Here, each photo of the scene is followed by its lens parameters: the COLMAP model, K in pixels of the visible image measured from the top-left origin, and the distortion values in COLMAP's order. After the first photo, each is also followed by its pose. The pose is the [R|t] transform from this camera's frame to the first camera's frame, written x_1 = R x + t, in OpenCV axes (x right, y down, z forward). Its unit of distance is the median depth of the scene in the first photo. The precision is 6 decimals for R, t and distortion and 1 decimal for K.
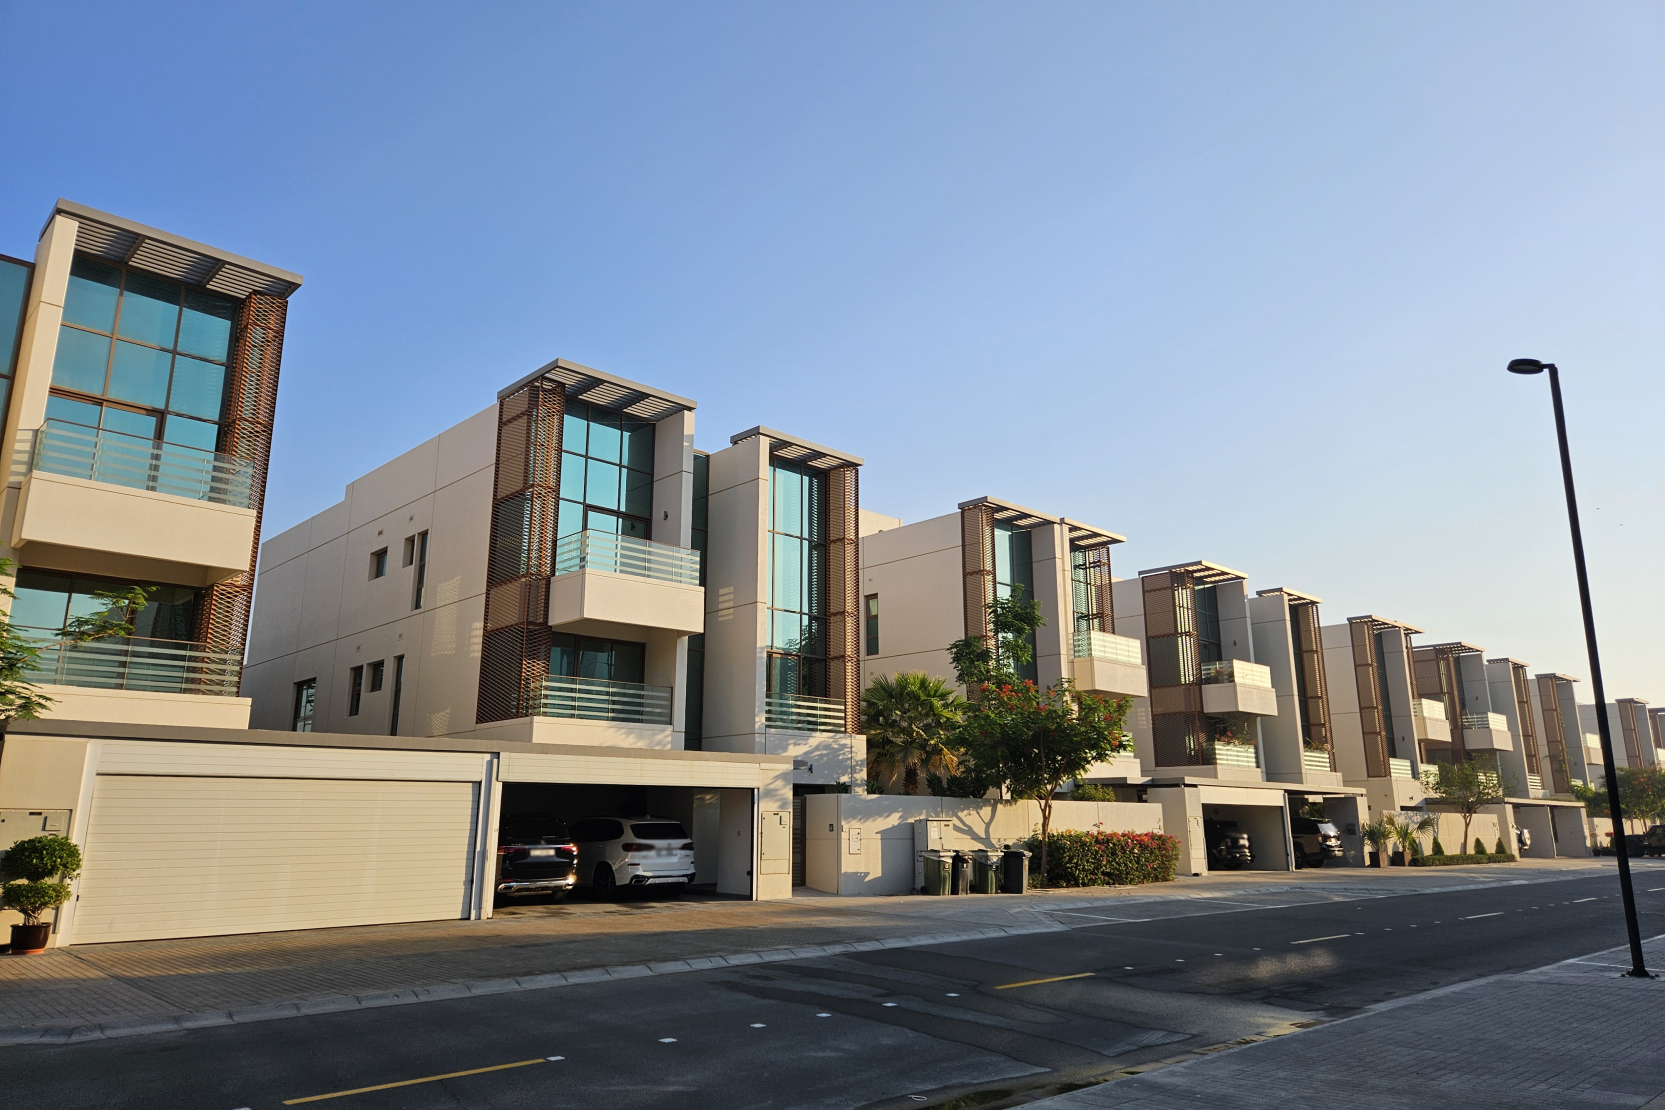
lens RADIAL K [[1094.0, 0, 832.5], [0, 1094.0, 555.0], [0, 0, 1]] dist [0.040844, -0.000590]
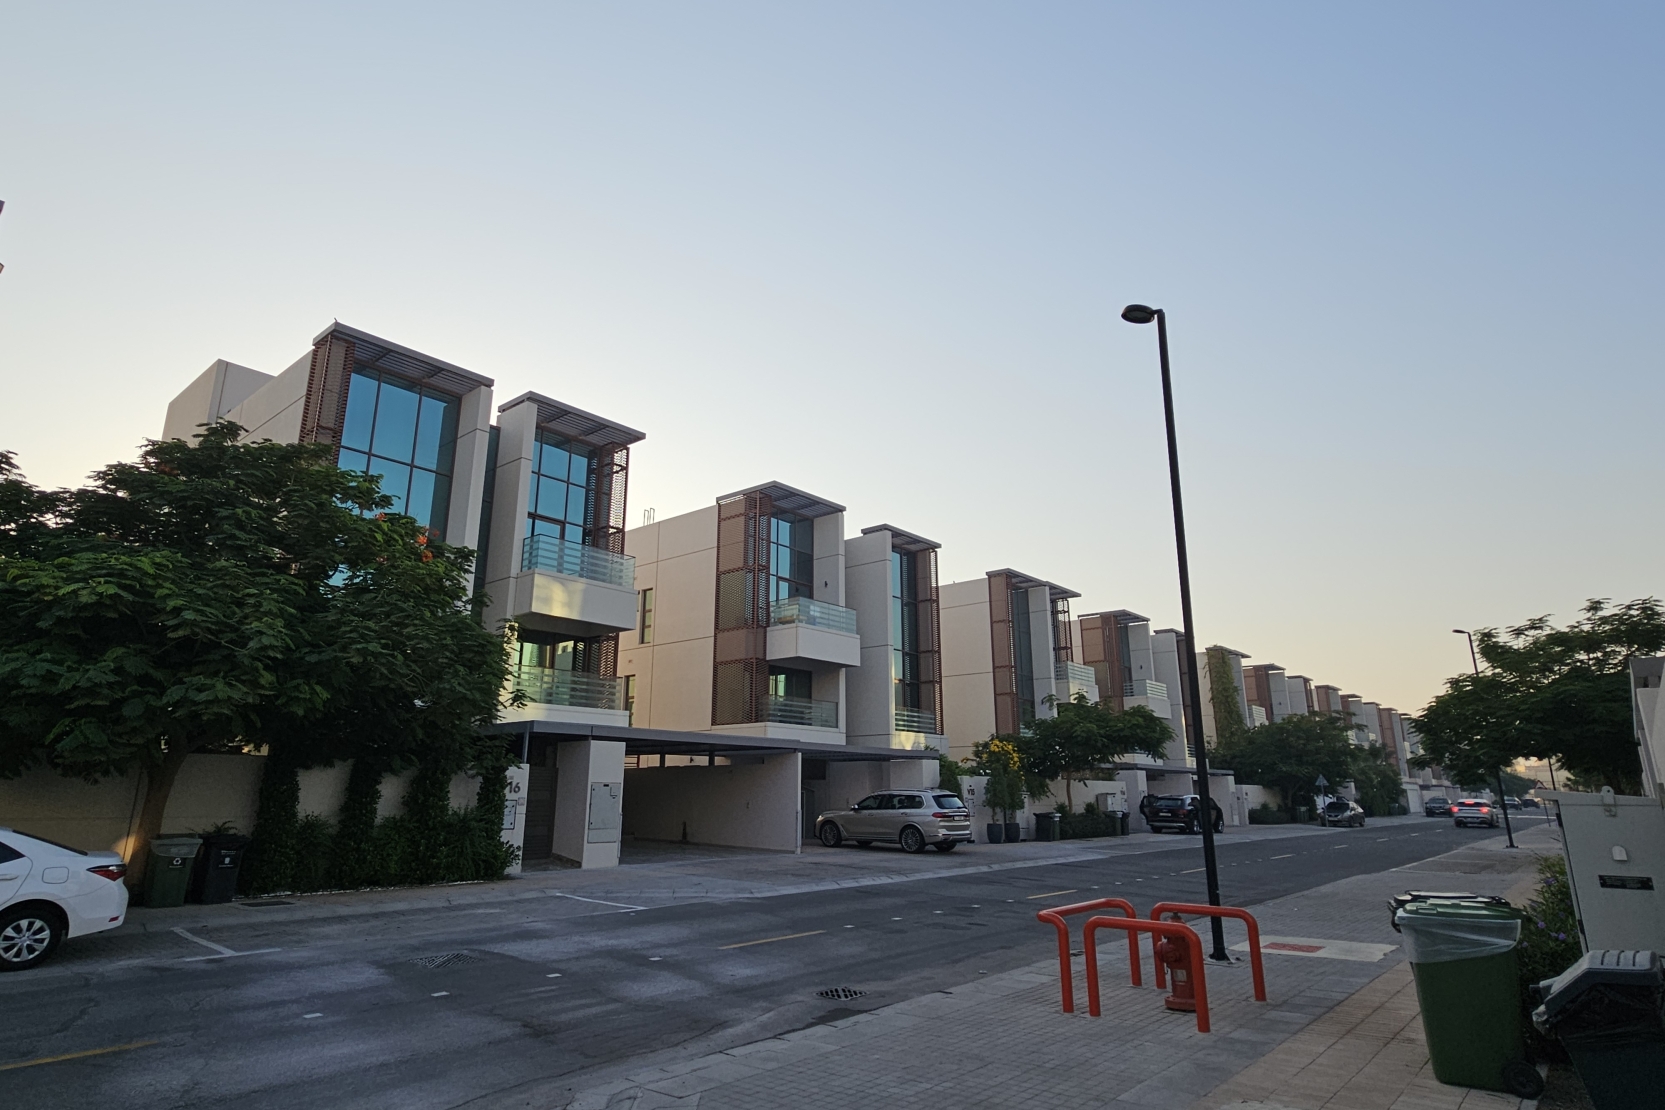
lens RADIAL K [[901.6, 0, 833.0], [0, 901.6, 534.3], [0, 0, 1]] dist [-0.000895, -0.000401]
pose [[0.994604, 0.038433, 0.096365, -0.268695], [-0.035052, 0.998717, -0.036538, -0.060554], [-0.097646, 0.032963, 0.994675, -0.220741]]
